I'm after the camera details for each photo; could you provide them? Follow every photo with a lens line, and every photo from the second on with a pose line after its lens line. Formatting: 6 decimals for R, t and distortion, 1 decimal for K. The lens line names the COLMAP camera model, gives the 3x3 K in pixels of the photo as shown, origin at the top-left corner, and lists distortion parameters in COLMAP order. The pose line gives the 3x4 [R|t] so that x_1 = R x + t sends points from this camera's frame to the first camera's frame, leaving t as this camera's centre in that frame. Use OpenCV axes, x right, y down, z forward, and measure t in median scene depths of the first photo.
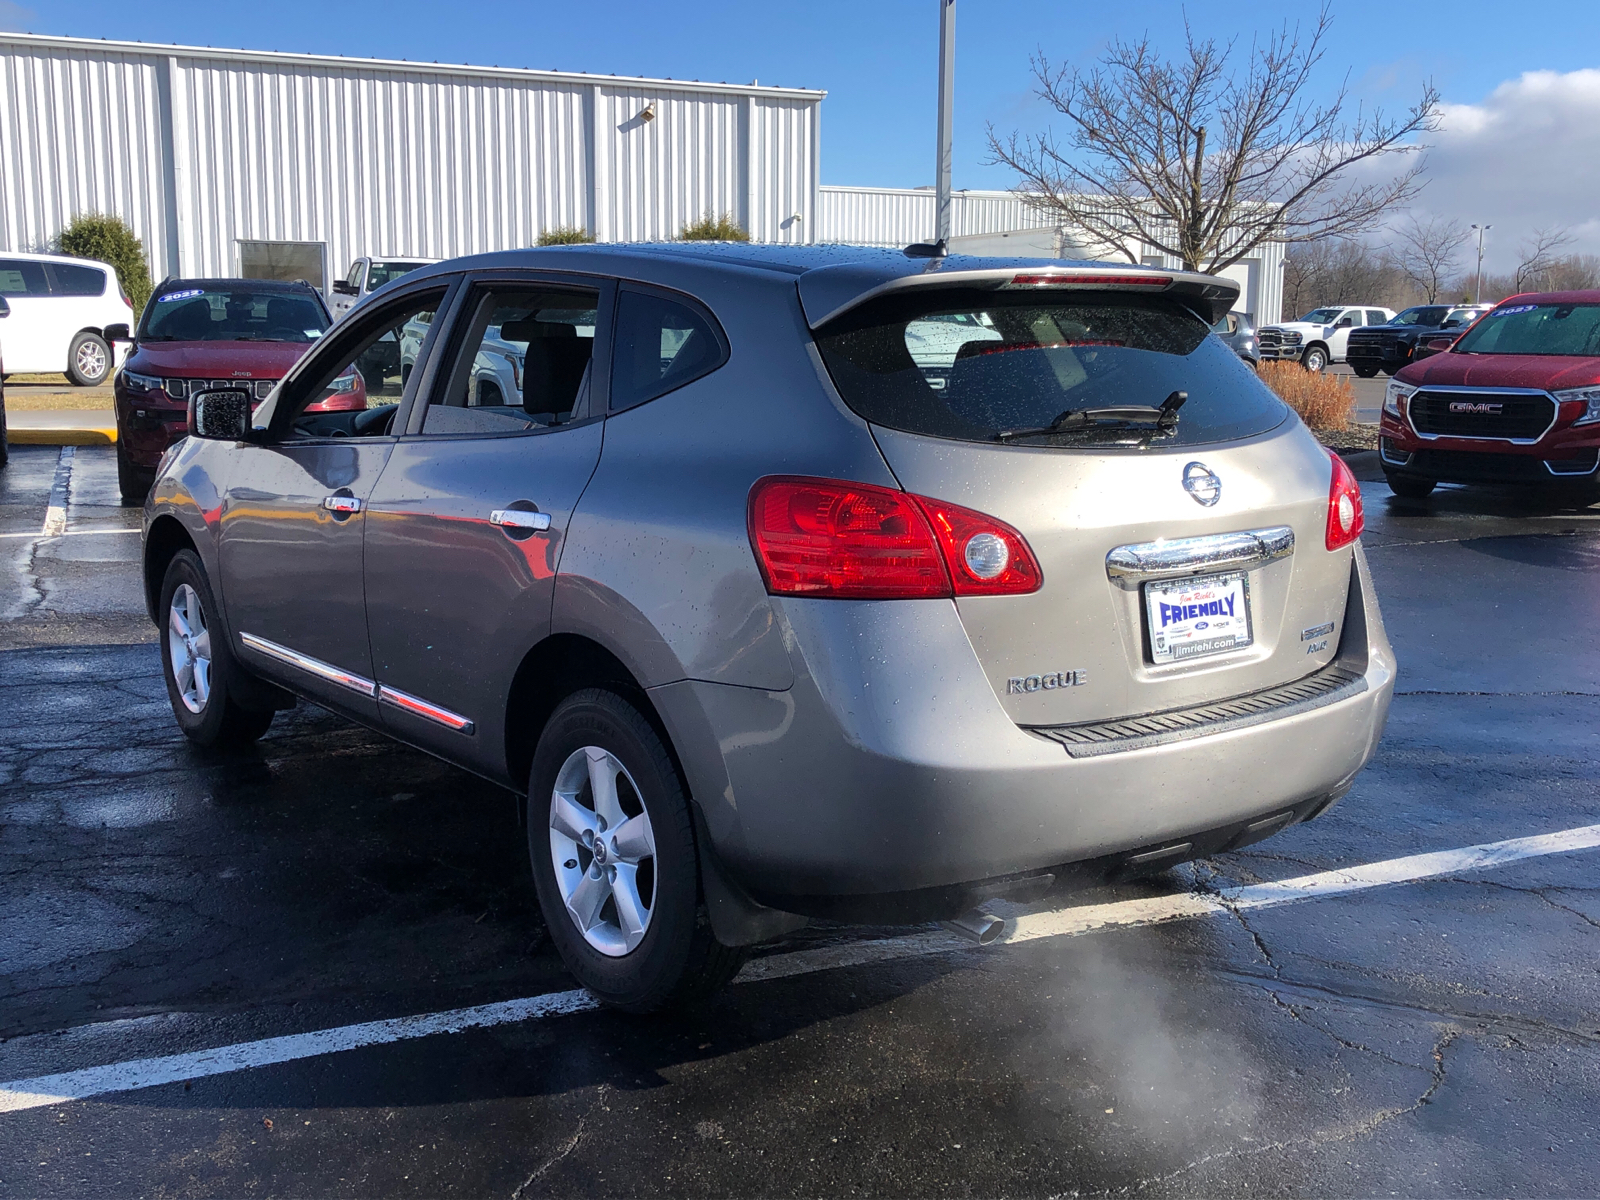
lens RADIAL K [[1641.0, 0, 800.0], [0, 1641.0, 600.0], [0, 0, 1]] dist [0.005777, 0.007934]
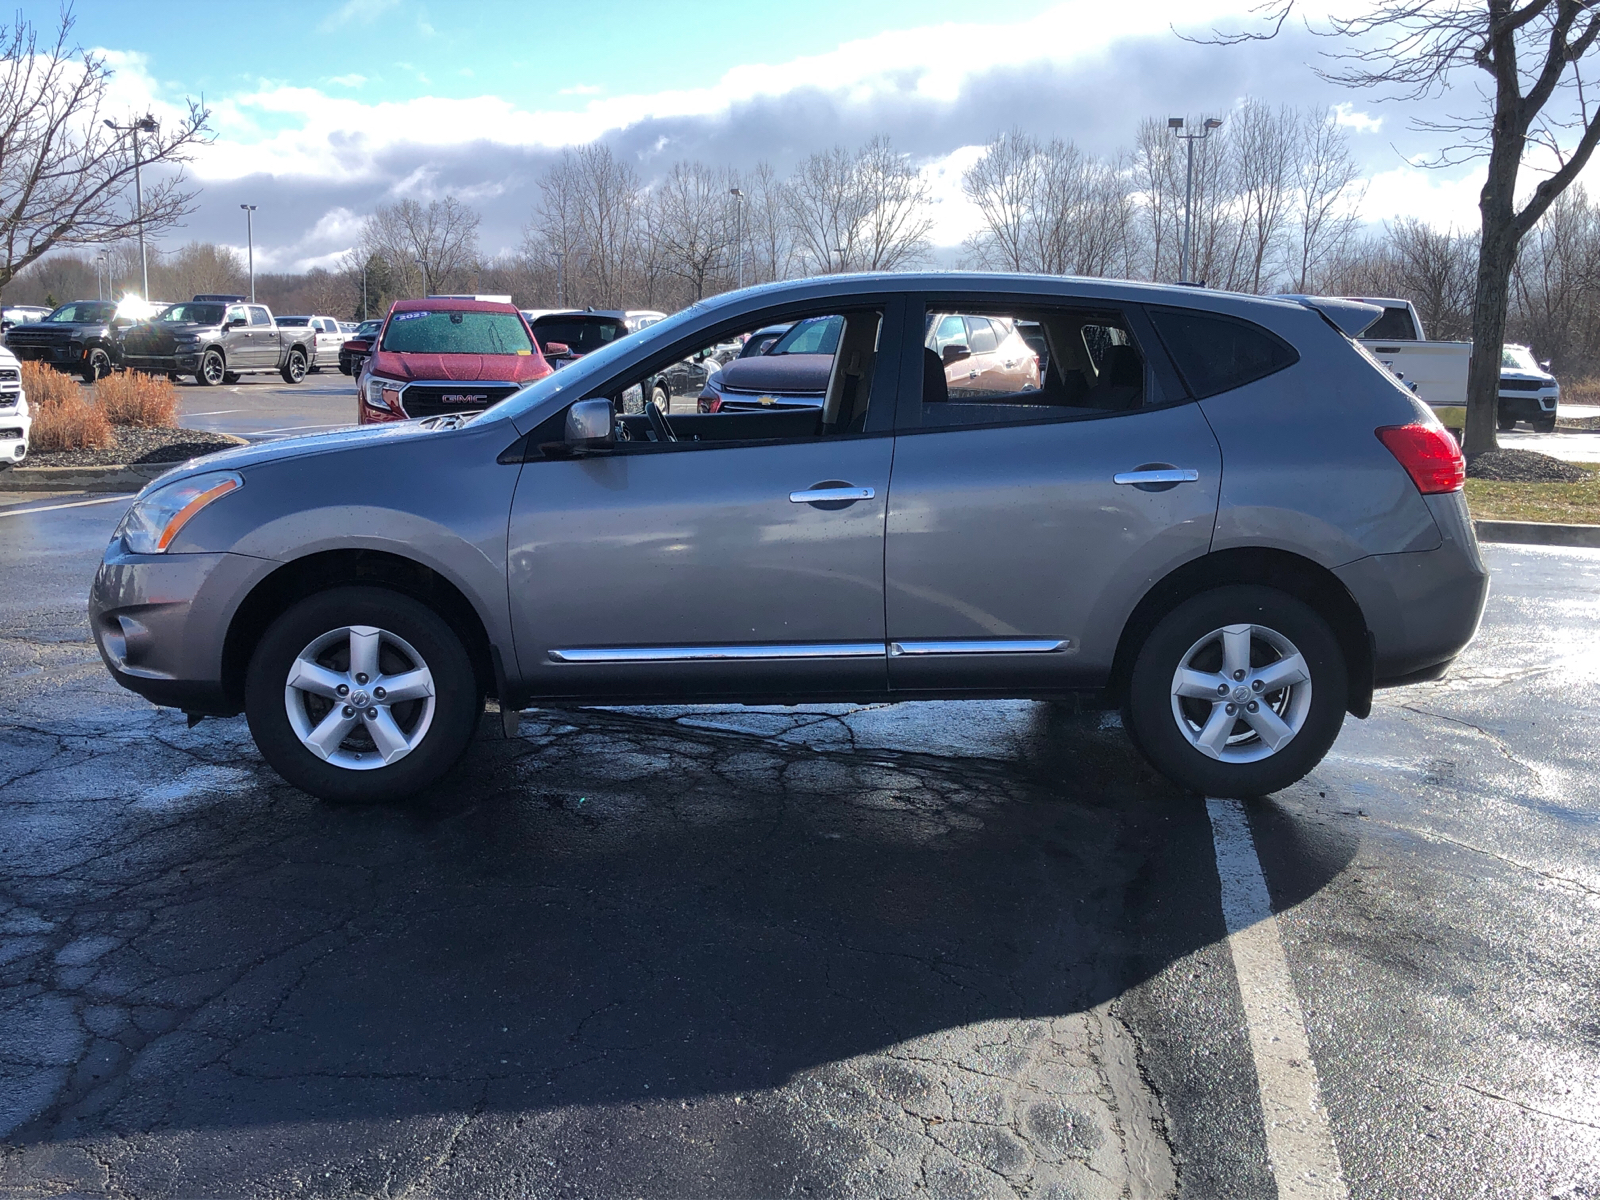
lens RADIAL K [[1625.0, 0, 800.0], [0, 1625.0, 600.0], [0, 0, 1]] dist [0.076038, -0.162034]
pose [[0.558076, -0.132101, 0.819207, -0.310543], [0.130436, 0.988939, 0.070613, -0.017526], [-0.819474, 0.067447, 0.569134, 0.098020]]
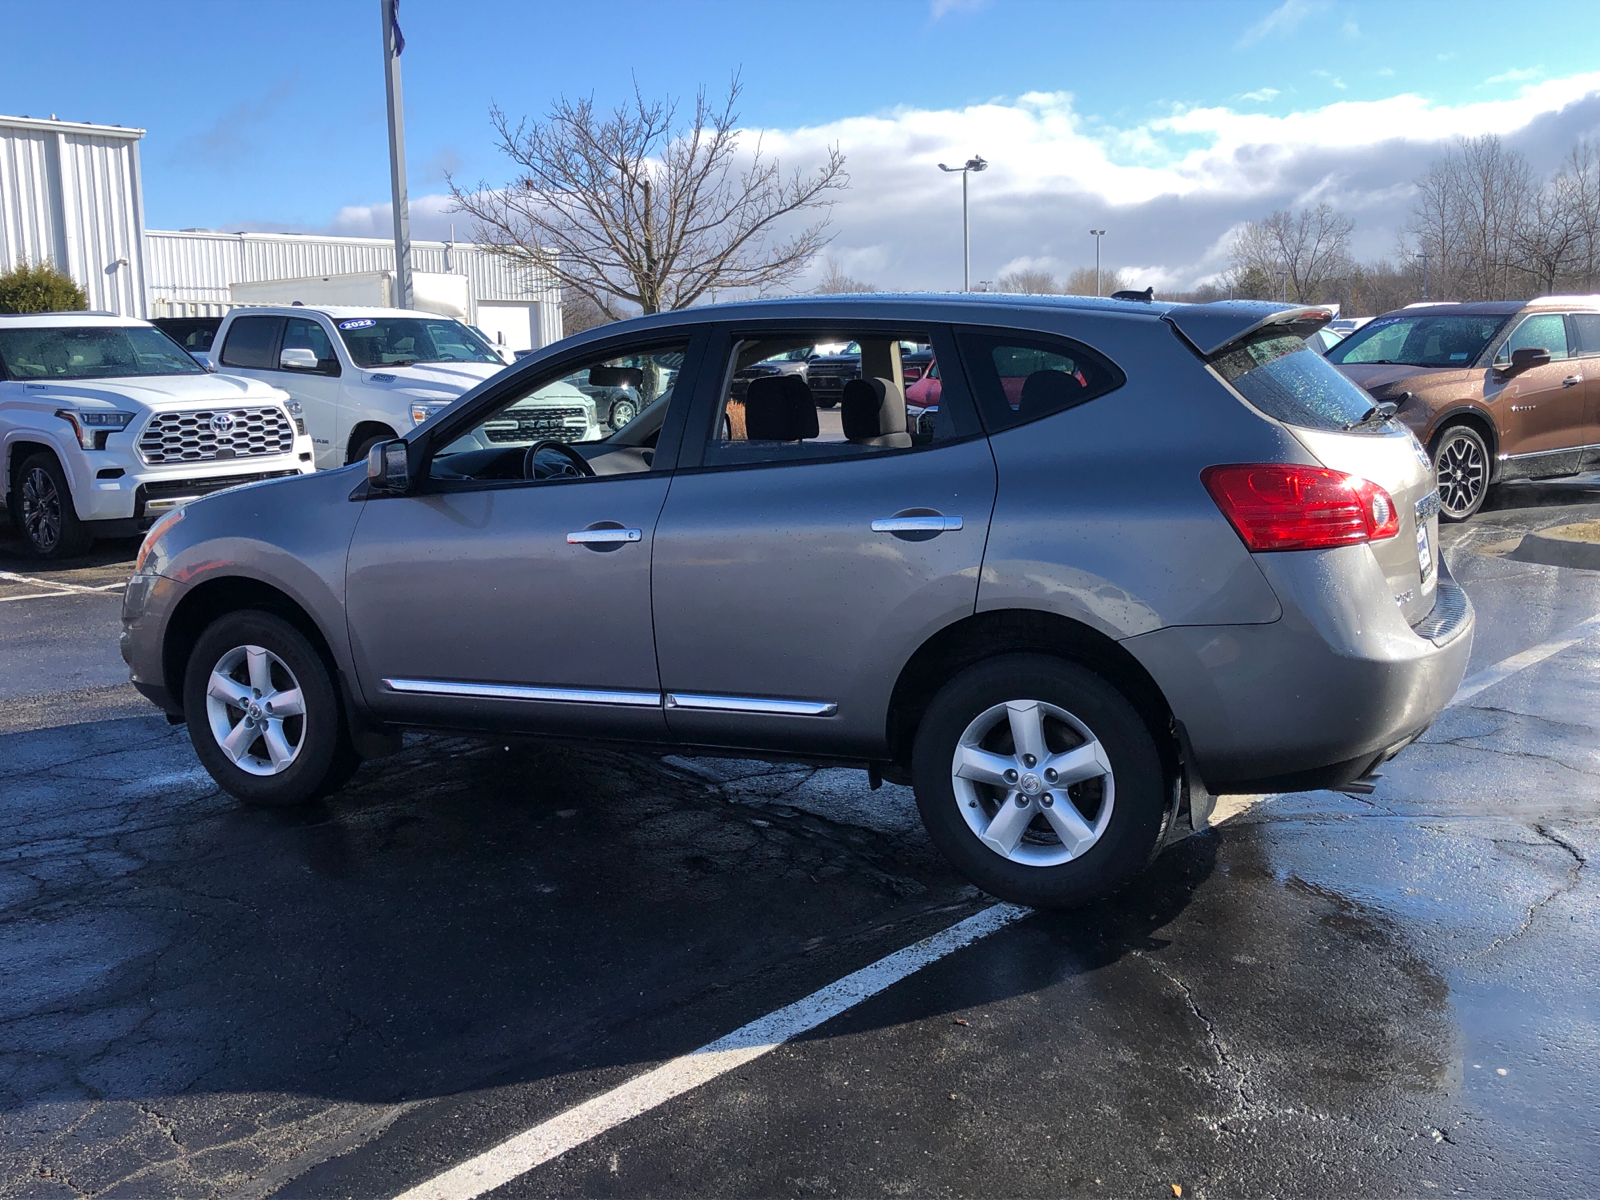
lens RADIAL K [[1625.0, 0, 800.0], [0, 1625.0, 600.0], [0, 0, 1]] dist [0.076038, -0.162034]
pose [[0.895701, -0.093565, 0.434701, -0.161481], [0.103888, 0.994589, 0.000014, -0.000636], [-0.432350, 0.045147, 0.900575, -0.008326]]
